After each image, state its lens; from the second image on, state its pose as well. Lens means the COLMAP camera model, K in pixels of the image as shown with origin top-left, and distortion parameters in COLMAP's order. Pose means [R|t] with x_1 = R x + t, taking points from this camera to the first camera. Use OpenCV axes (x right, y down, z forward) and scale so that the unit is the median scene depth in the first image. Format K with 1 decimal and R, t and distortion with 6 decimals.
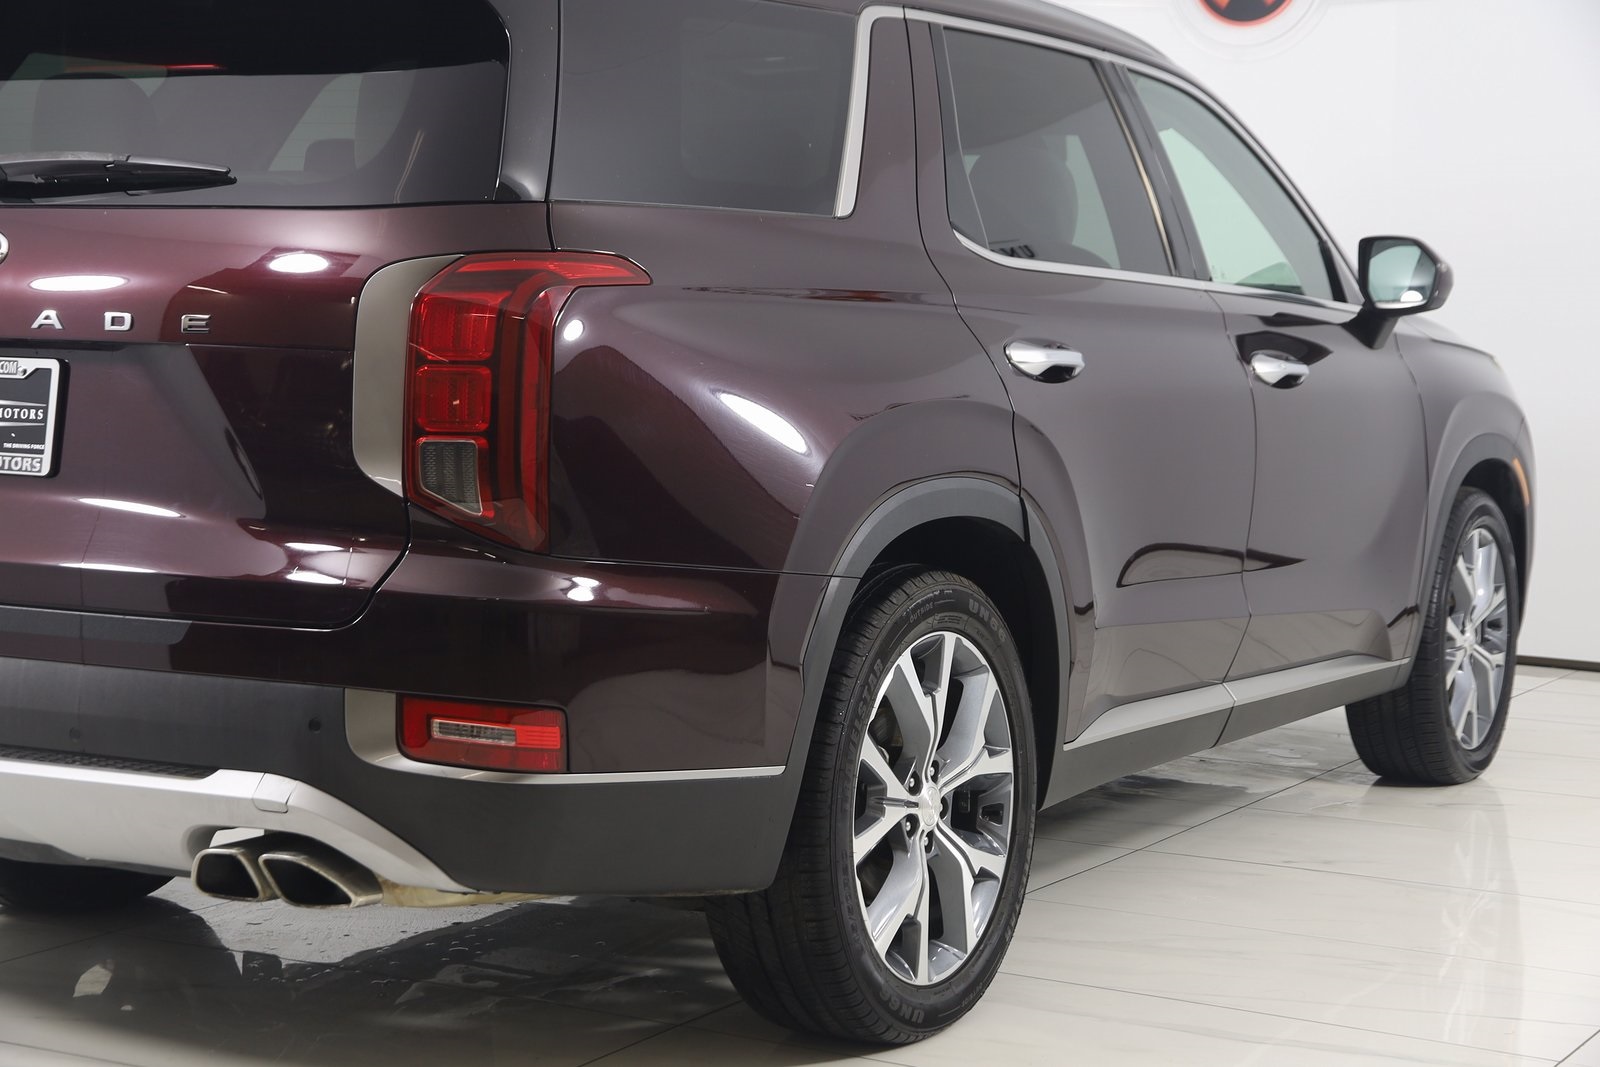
lens RADIAL K [[2471.7, 0, 808.4], [0, 2471.7, 532.3], [0, 0, 1]] dist [0.129705, 0.000000]
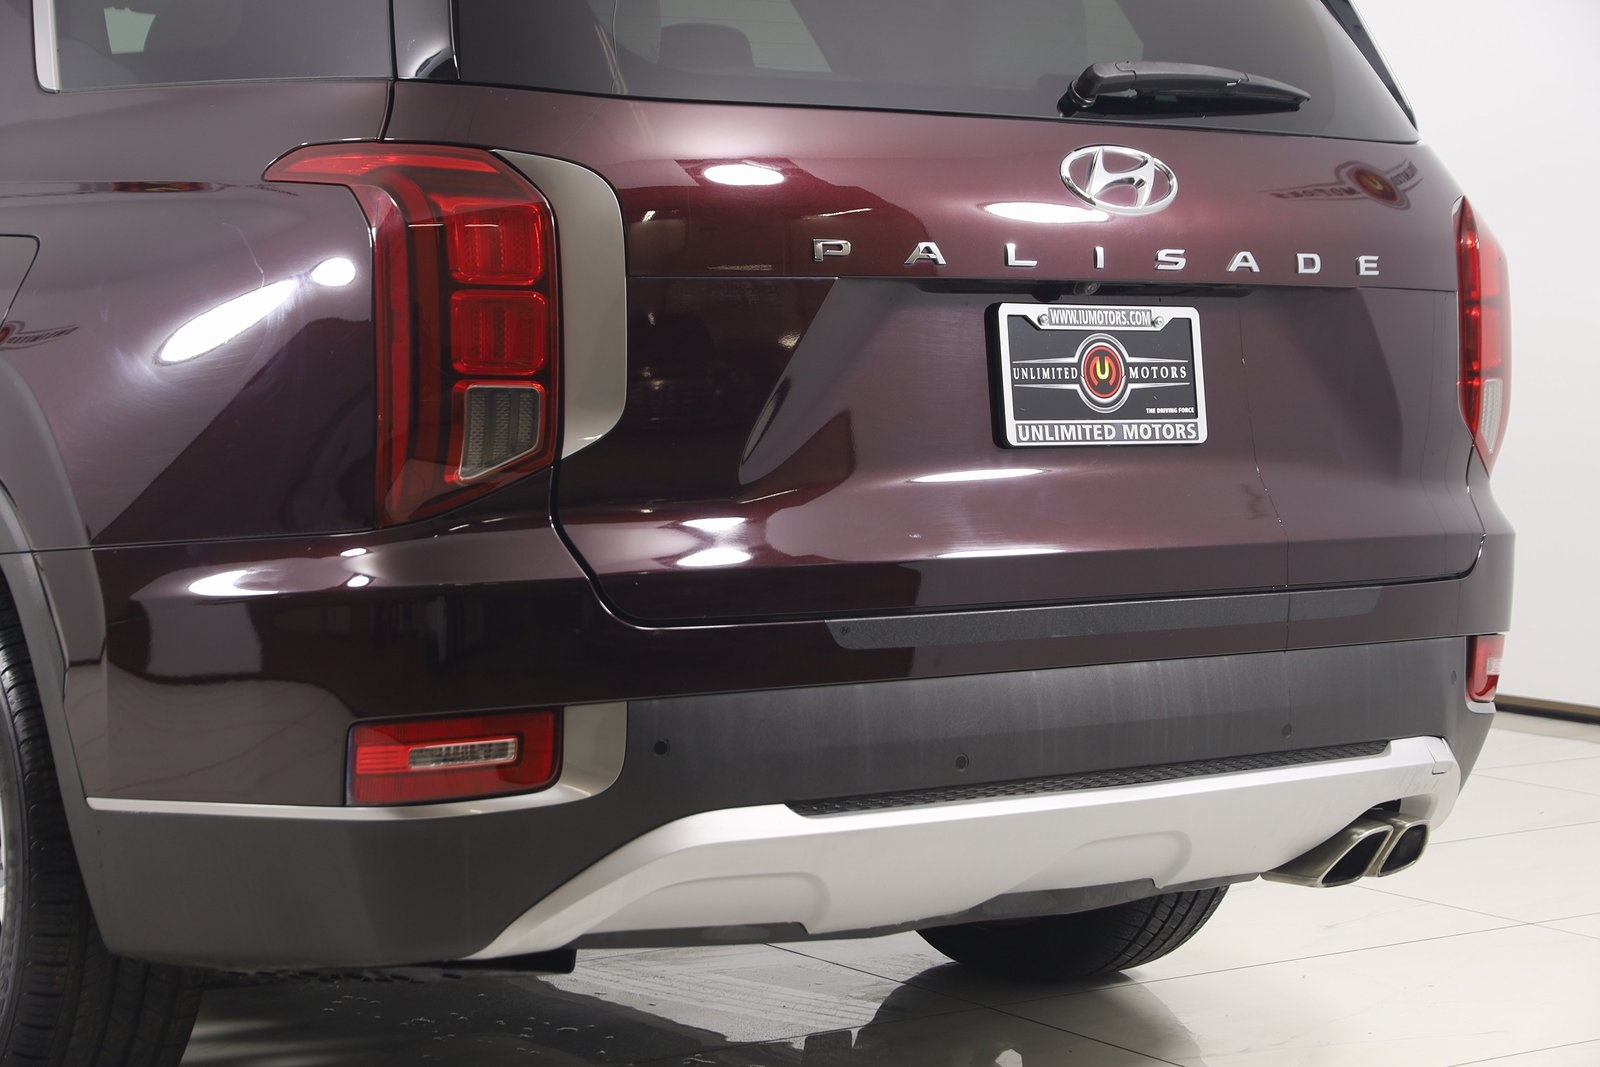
lens RADIAL K [[3182.0, 0, 798.5], [0, 3182.0, 530.6], [0, 0, 1]] dist [0.179921, 0.000000]
pose [[0.386063, -0.078601, 0.919118, -1.331708], [0.060094, 0.996390, 0.059968, -0.064782], [-0.920513, 0.032082, 0.389393, 0.680462]]
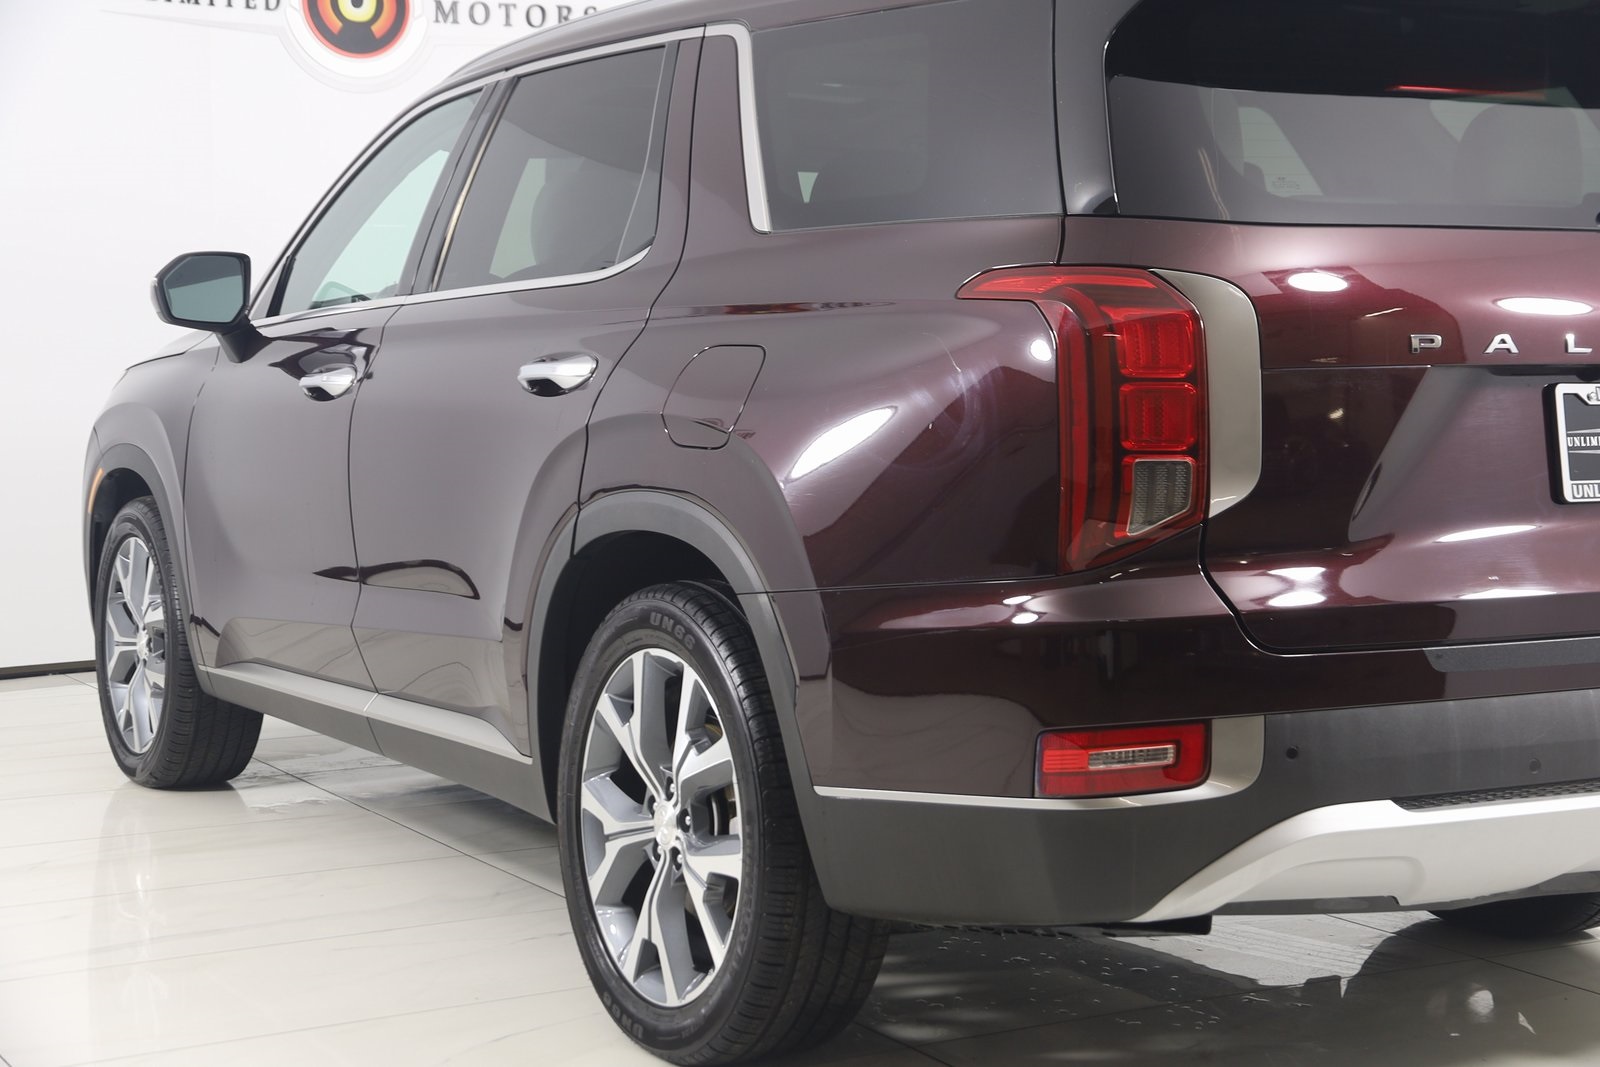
lens RADIAL K [[2471.7, 0, 809.6], [0, 2471.7, 529.6], [0, 0, 1]] dist [0.129705, 0.000000]
pose [[0.500170, -0.073526, 0.862800, -1.343354], [0.073997, 0.996373, 0.042012, -0.077939], [-0.862760, 0.042831, 0.503797, 0.780627]]
